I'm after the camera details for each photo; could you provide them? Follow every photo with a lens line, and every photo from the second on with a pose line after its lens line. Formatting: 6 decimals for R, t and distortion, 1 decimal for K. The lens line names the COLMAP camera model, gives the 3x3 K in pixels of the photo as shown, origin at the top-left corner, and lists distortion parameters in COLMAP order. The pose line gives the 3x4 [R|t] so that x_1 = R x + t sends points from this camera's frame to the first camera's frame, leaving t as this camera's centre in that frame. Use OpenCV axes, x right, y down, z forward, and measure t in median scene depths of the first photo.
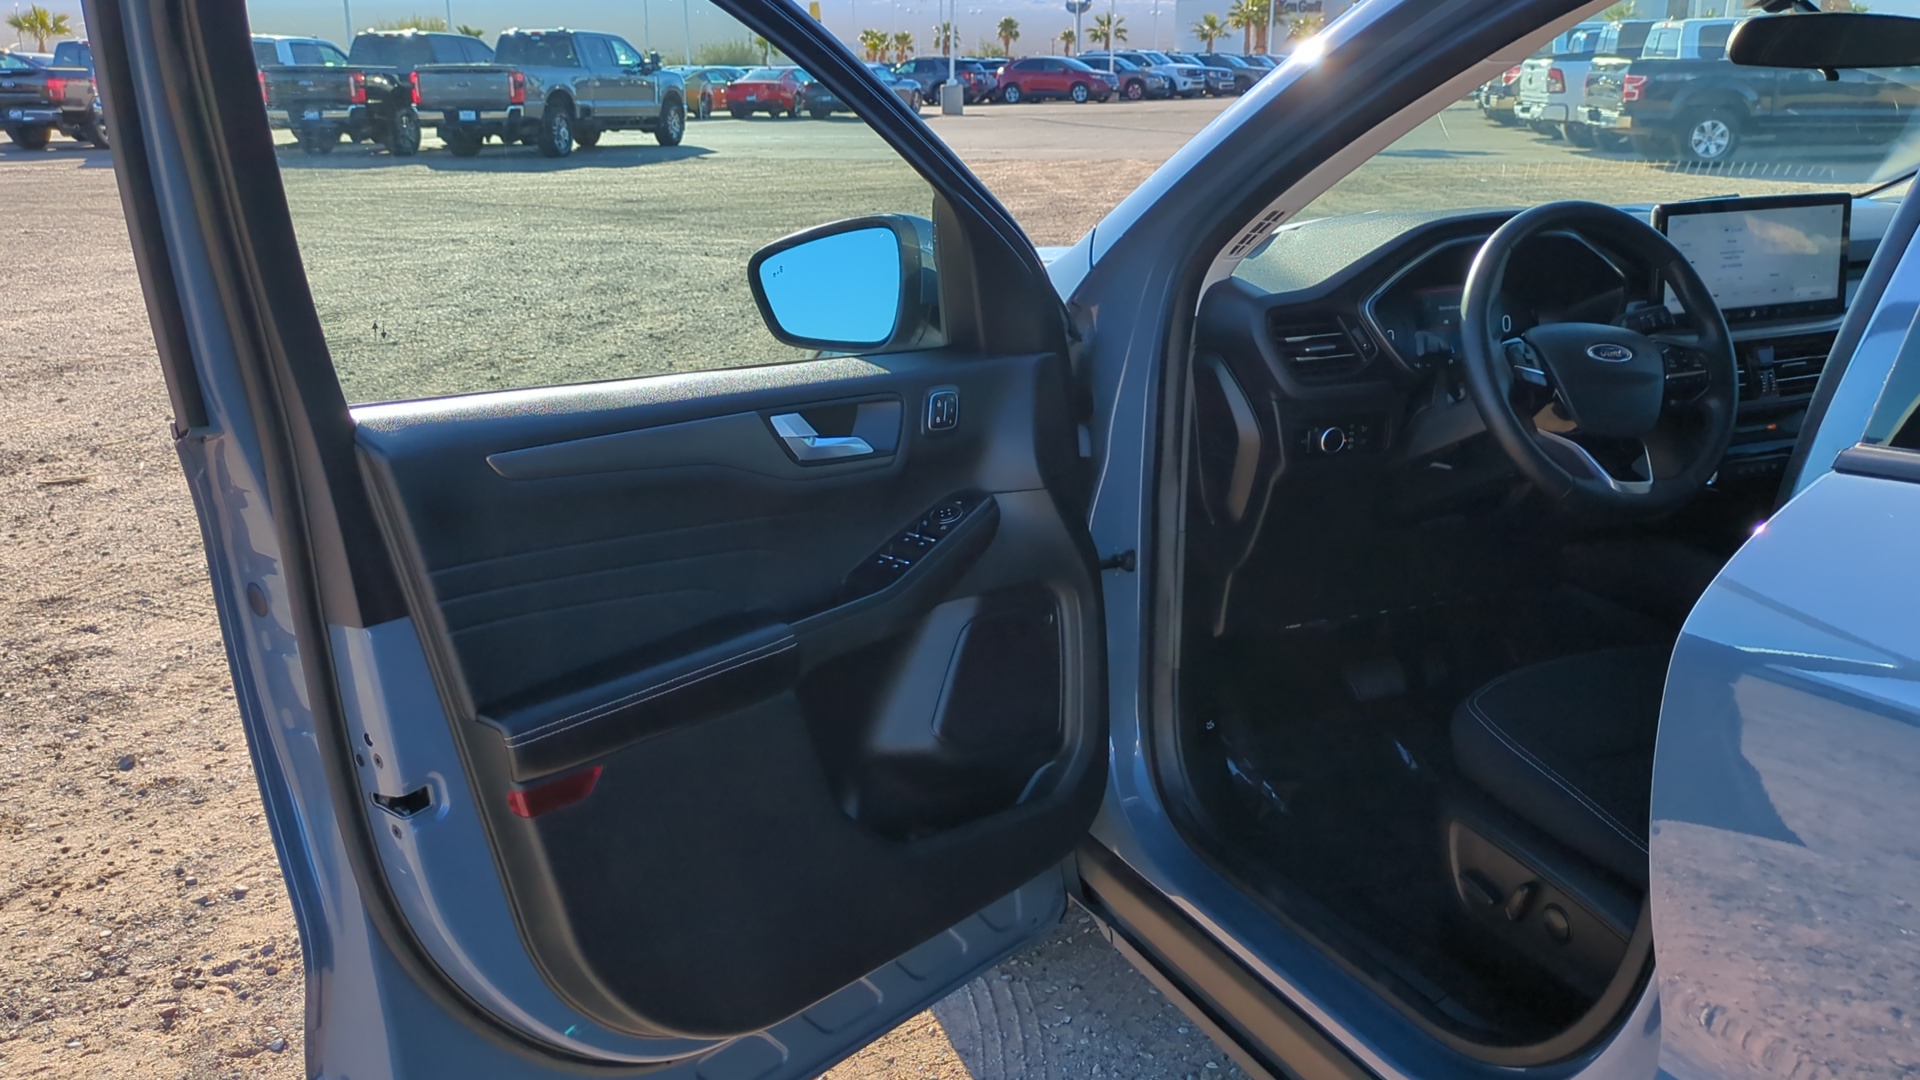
lens RADIAL K [[1636.4, 0, 966.3], [0, 1636.4, 552.5], [0, 0, 1]] dist [0.063863, -0.069197]
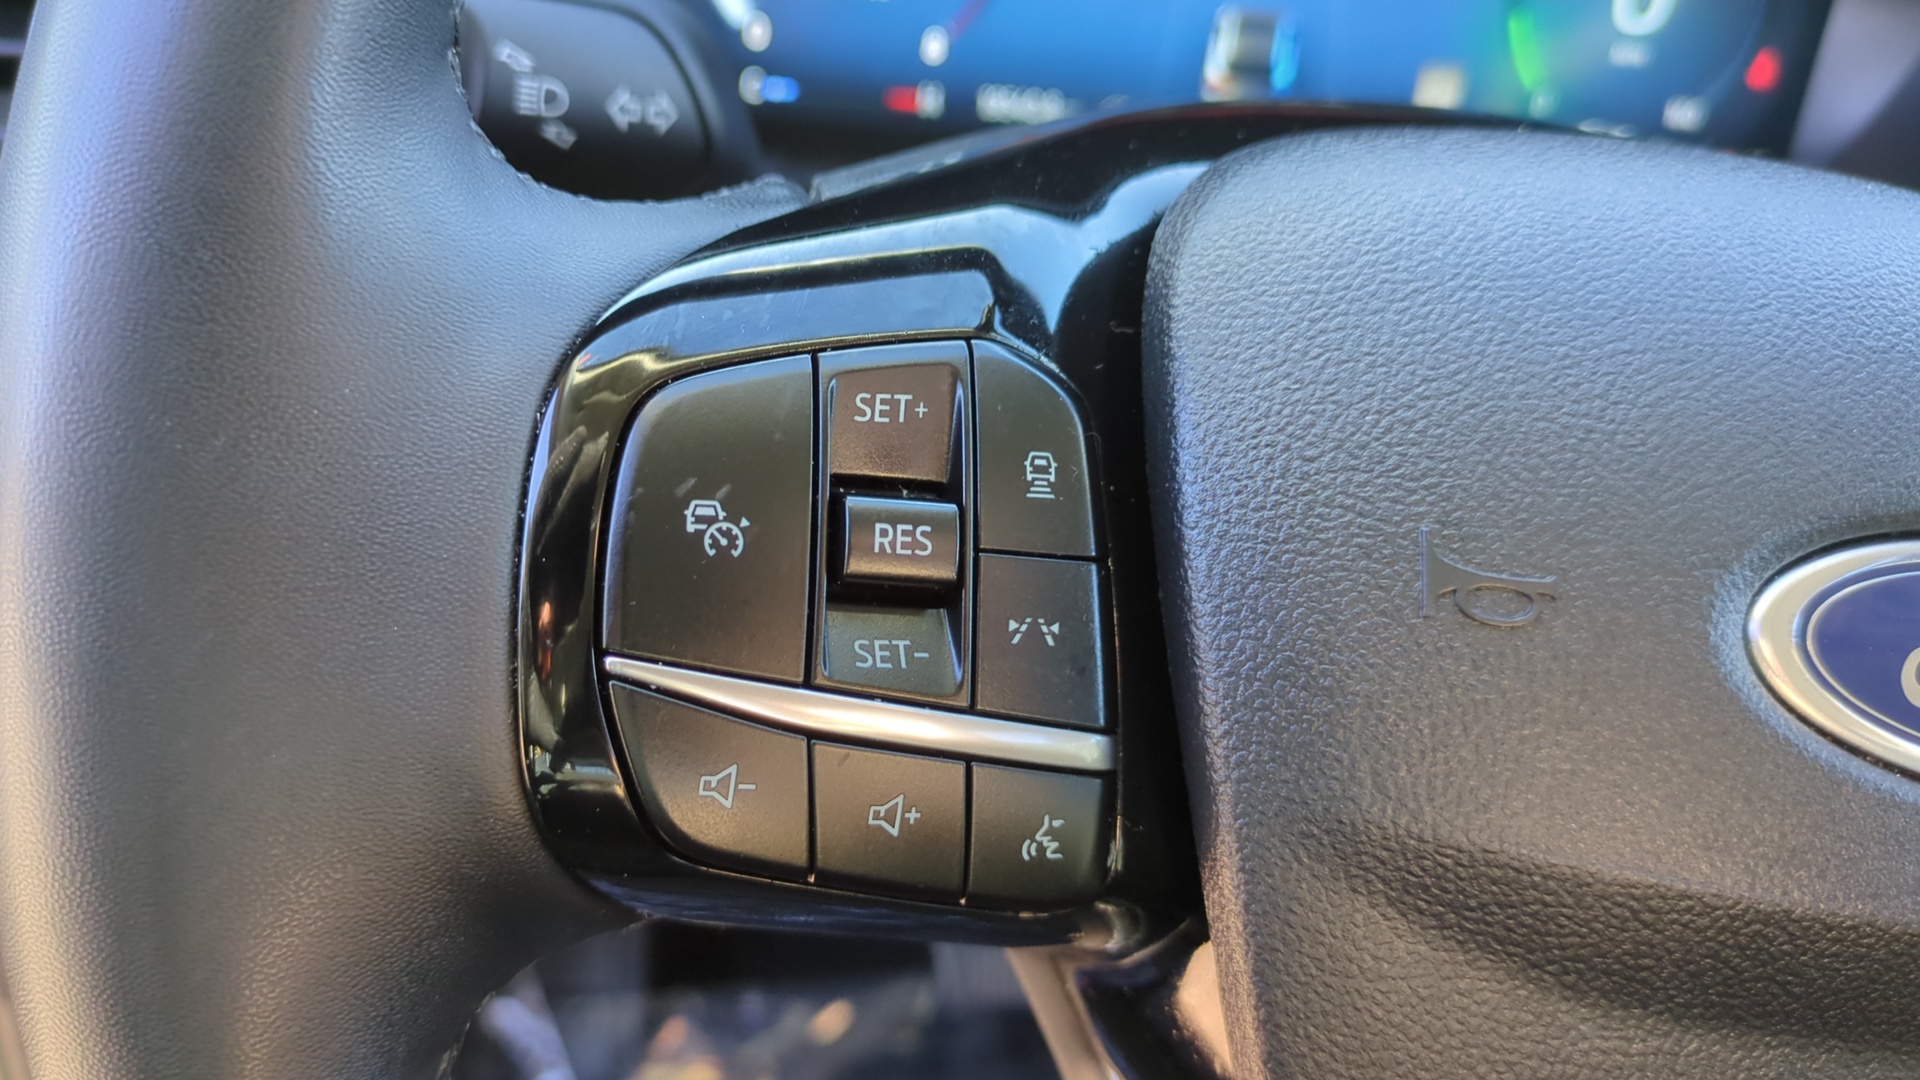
lens RADIAL K [[1636.4, 0, 962.0], [0, 1636.4, 545.9], [0, 0, 1]] dist [0.063863, -0.069197]
pose [[0.947768, 0.276636, -0.158772, 0.333414], [-0.215209, 0.922018, 0.321818, -0.136146], [0.235417, -0.270840, 0.933394, 0.867497]]
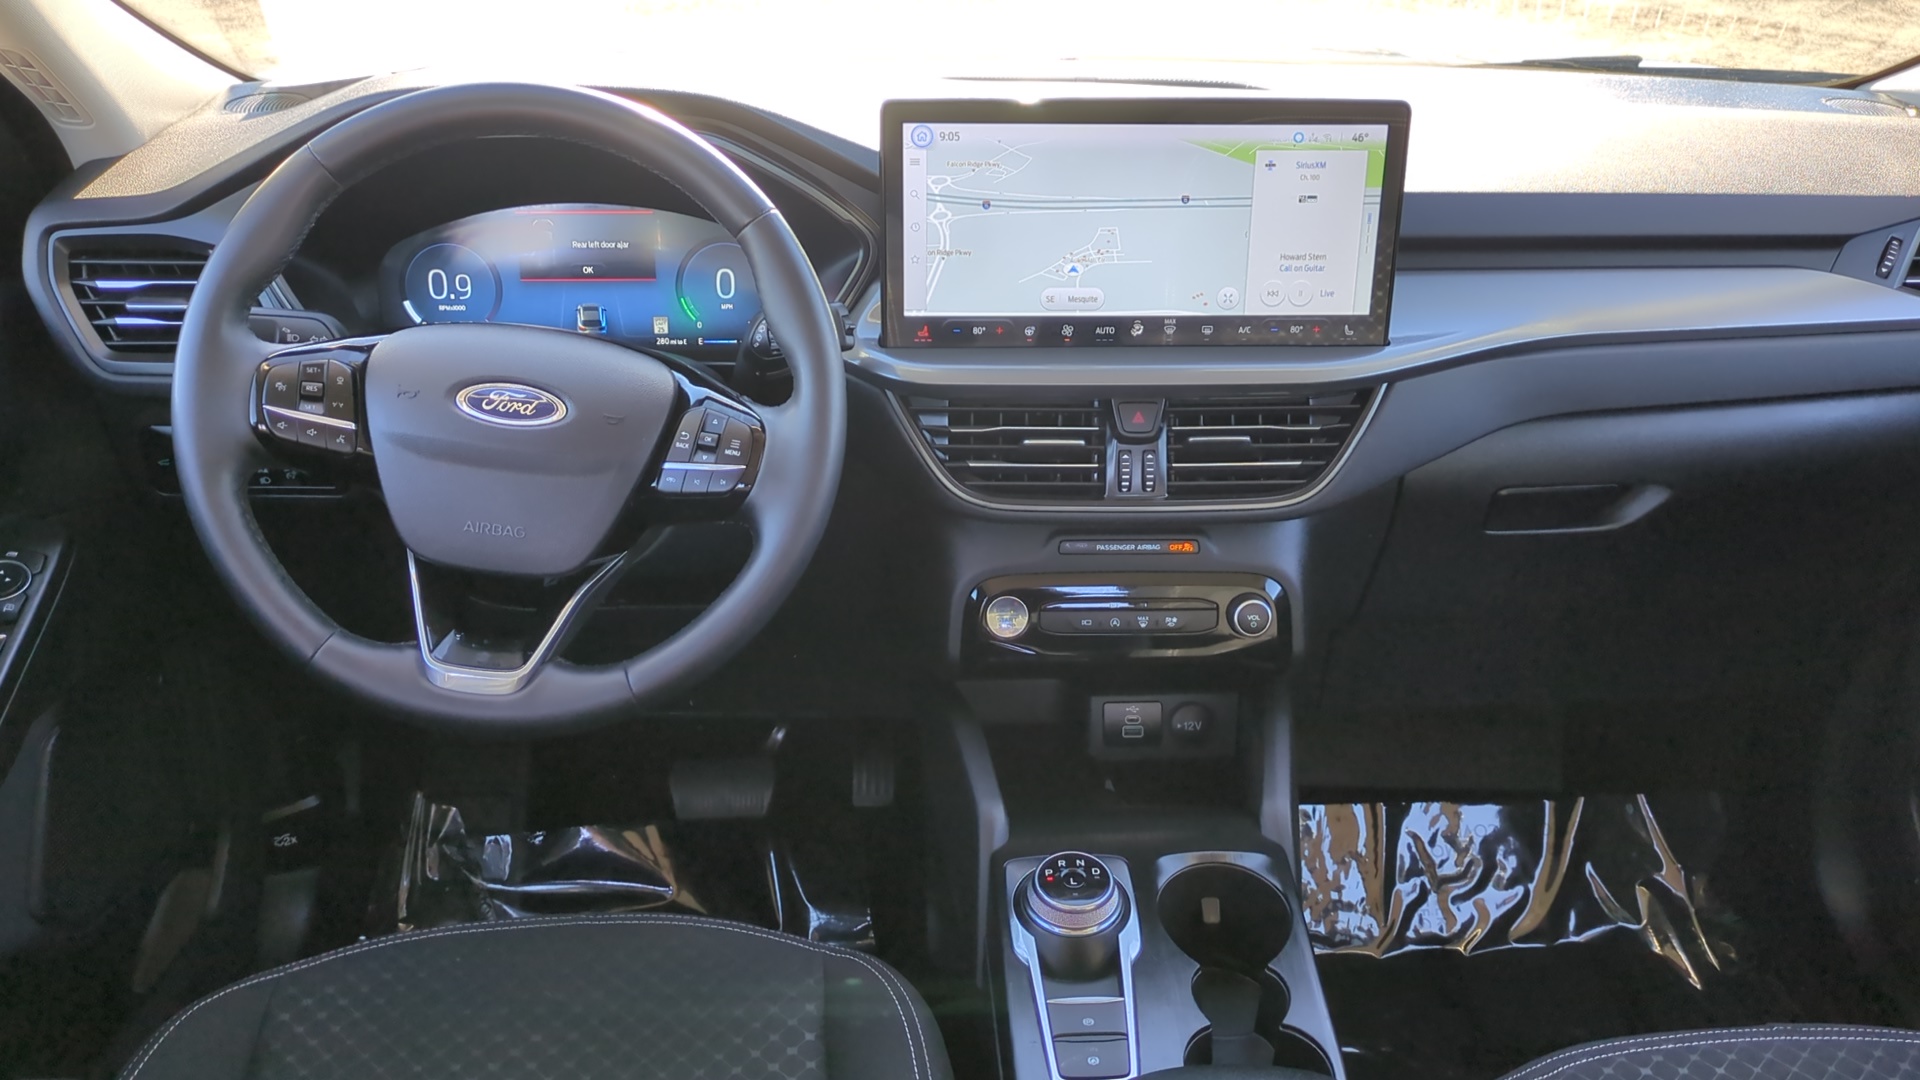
lens RADIAL K [[1636.4, 0, 950.8], [0, 1636.4, 531.7], [0, 0, 1]] dist [0.063863, -0.069197]
pose [[0.932095, 0.176300, -0.316414, 0.646026], [-0.128222, 0.977588, 0.166976, -0.175147], [0.338760, -0.115066, 0.933810, 0.551736]]
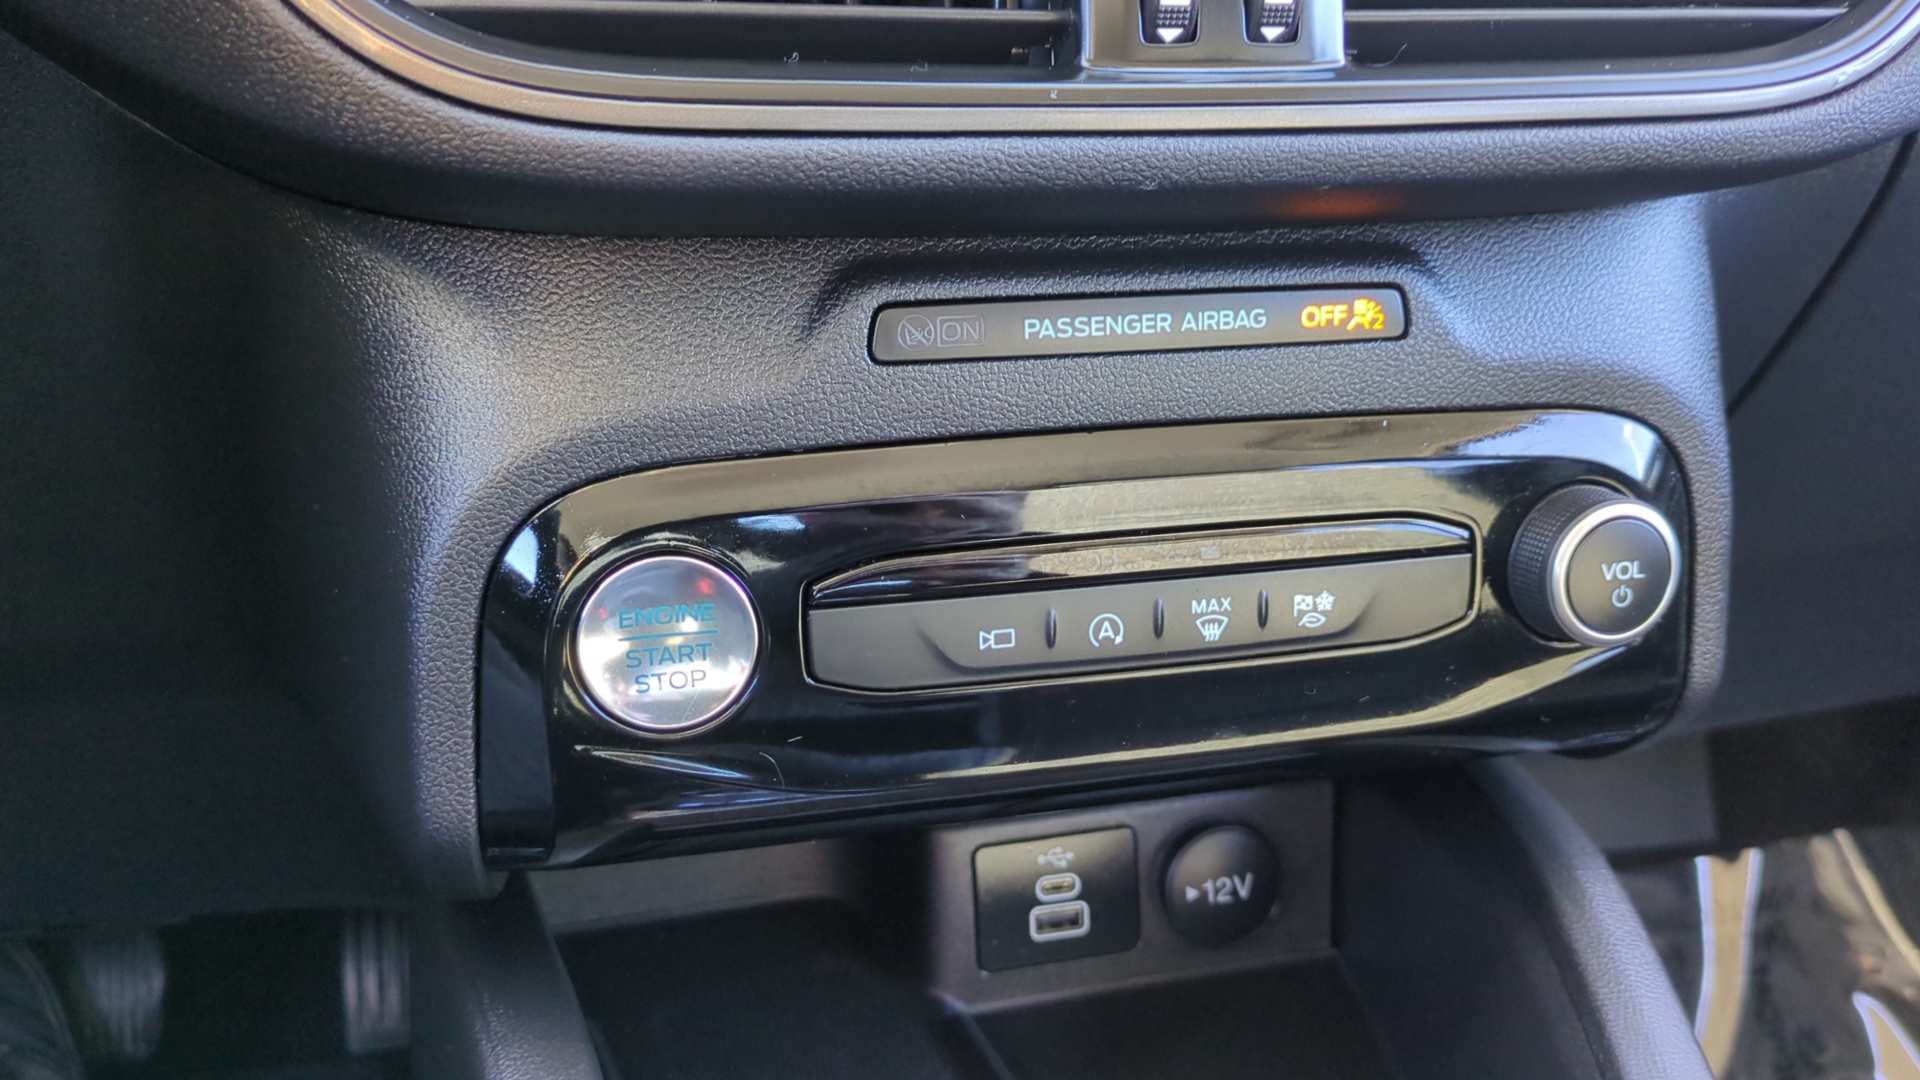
lens RADIAL K [[1636.4, 0, 959.9], [0, 1636.4, 535.5], [0, 0, 1]] dist [0.063863, -0.069197]
pose [[0.985986, 0.120020, -0.115874, 0.526841], [-0.099370, 0.980429, 0.169956, -0.086962], [0.134004, -0.156060, 0.978615, 0.961358]]
